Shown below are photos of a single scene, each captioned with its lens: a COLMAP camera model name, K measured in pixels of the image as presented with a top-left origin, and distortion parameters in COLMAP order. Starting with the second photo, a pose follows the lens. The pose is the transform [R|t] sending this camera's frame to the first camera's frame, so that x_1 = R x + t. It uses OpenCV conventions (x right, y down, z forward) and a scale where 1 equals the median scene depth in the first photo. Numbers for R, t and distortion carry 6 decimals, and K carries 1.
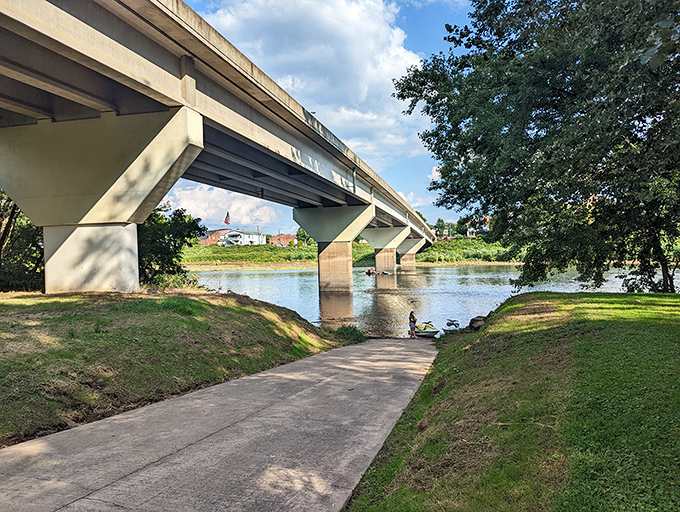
lens RADIAL K [[481.4, 0, 342.3], [0, 481.4, 258.9], [0, 0, 1]] dist [0.007477, 0.000474]
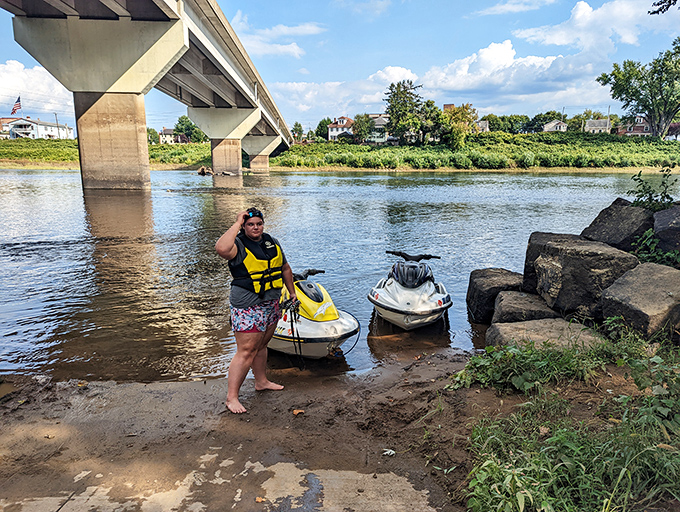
lens RADIAL K [[481.4, 0, 341.0], [0, 481.4, 258.6], [0, 0, 1]] dist [0.007477, 0.000474]
pose [[0.957251, -0.028698, 0.287832, 0.029068], [-0.021603, 0.985194, 0.170076, 0.019695], [-0.288452, -0.169023, 0.942458, 0.171473]]
